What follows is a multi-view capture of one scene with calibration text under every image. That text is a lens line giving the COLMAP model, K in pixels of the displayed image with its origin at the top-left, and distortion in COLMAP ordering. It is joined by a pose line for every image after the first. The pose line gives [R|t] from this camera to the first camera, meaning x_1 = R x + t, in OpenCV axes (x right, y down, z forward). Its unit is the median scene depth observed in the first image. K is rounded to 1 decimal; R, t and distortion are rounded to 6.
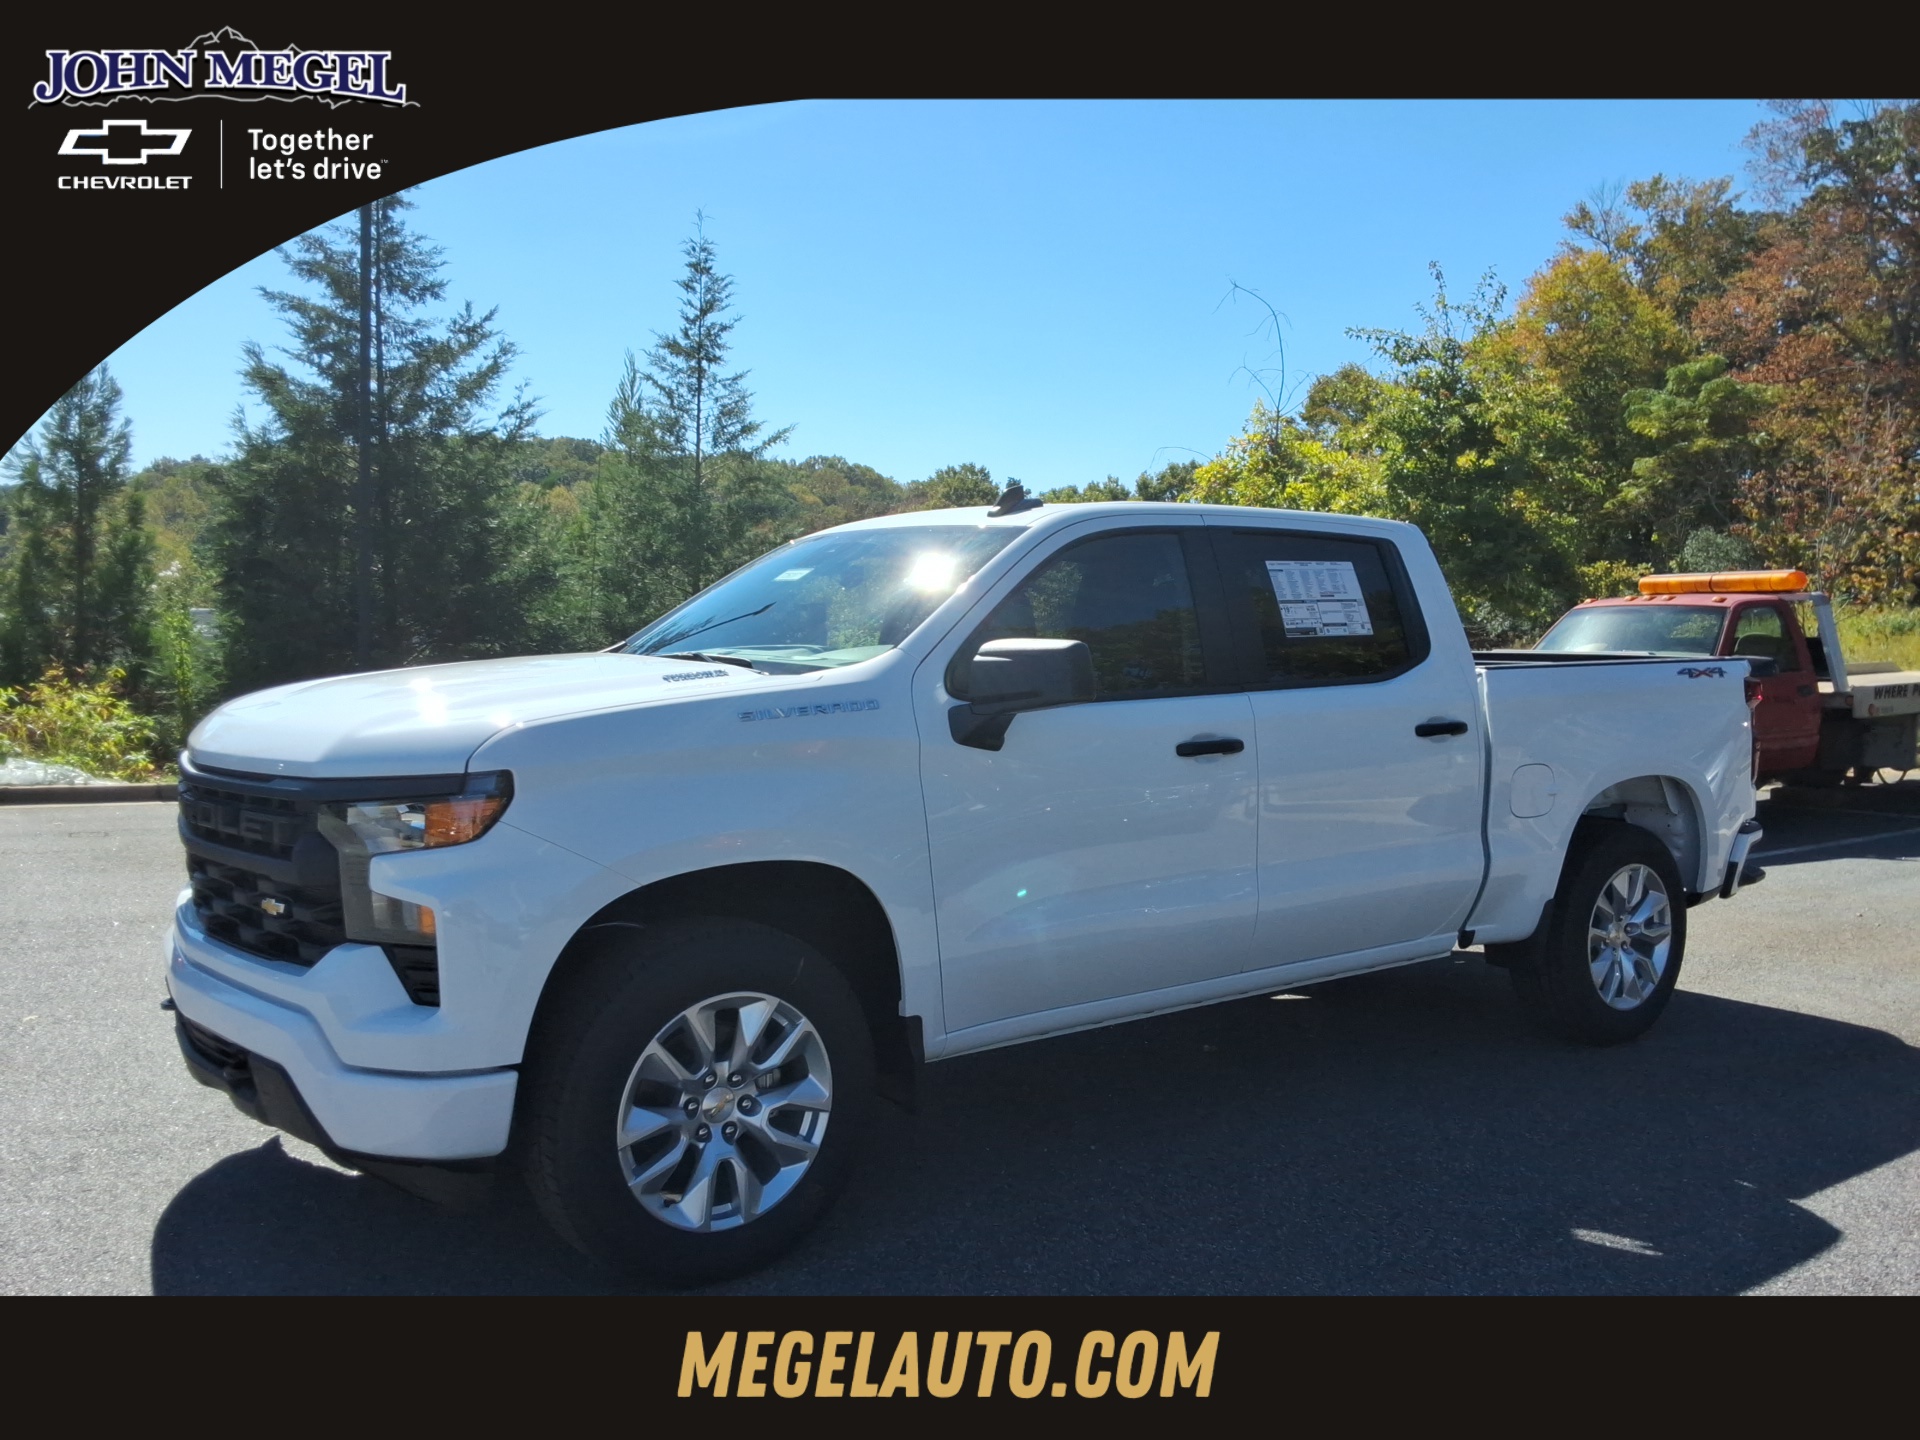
lens RADIAL K [[1548.5, 0, 978.0], [0, 1548.5, 725.7], [0, 0, 1]] dist [0.115499, -0.188682]
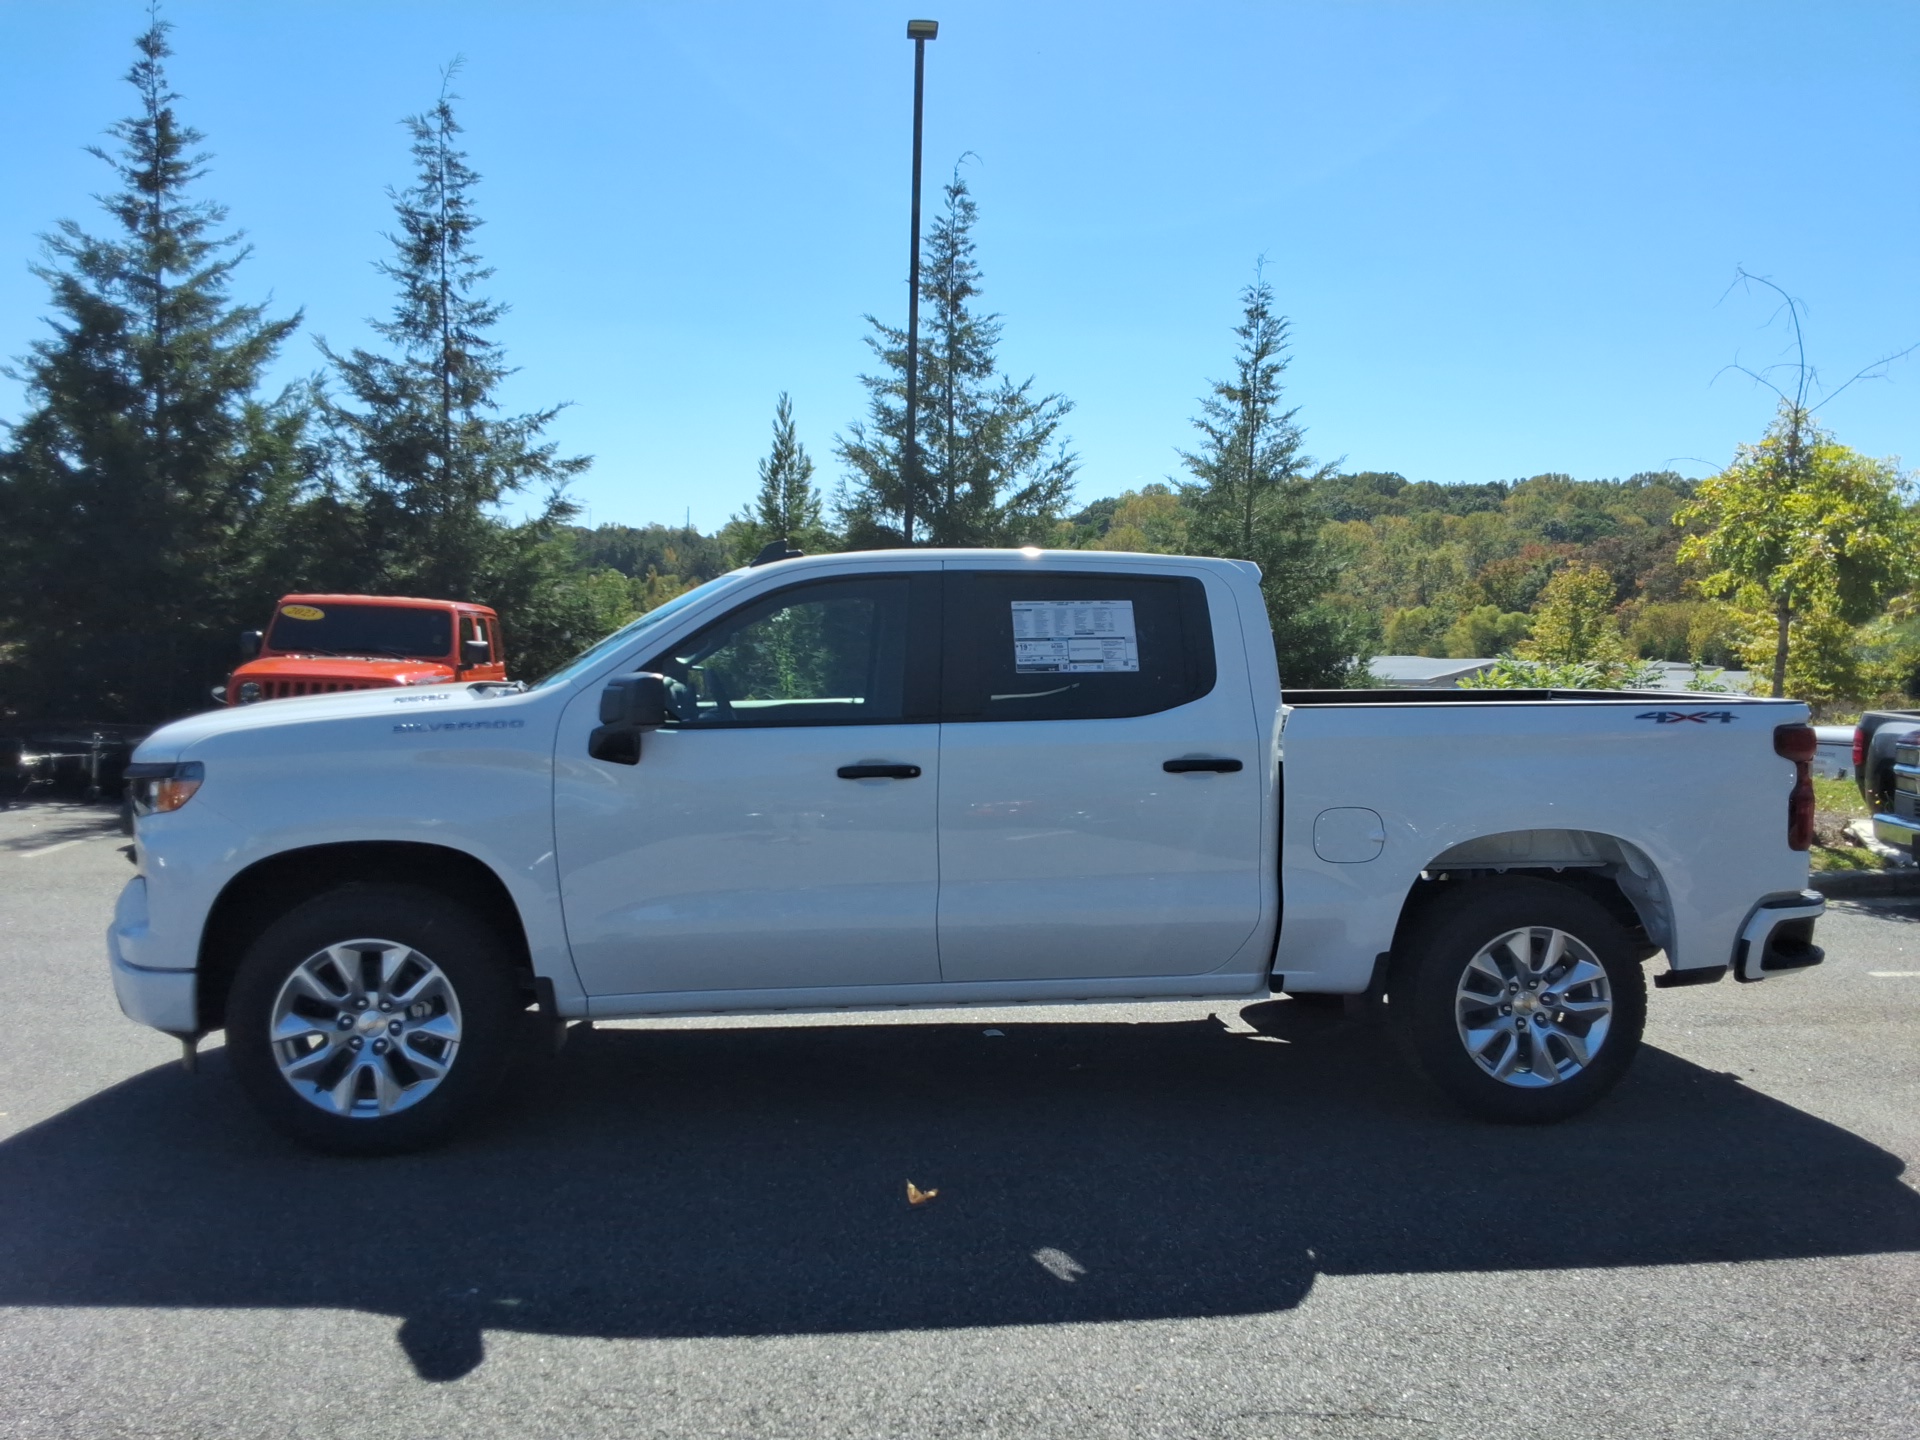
lens RADIAL K [[1548.5, 0, 970.3], [0, 1548.5, 724.8], [0, 0, 1]] dist [0.115499, -0.188682]
pose [[0.871959, 0.021589, -0.489102, 0.624735], [-0.032136, 0.999397, -0.013178, -0.005909], [0.488523, 0.027208, 0.872127, 0.056854]]
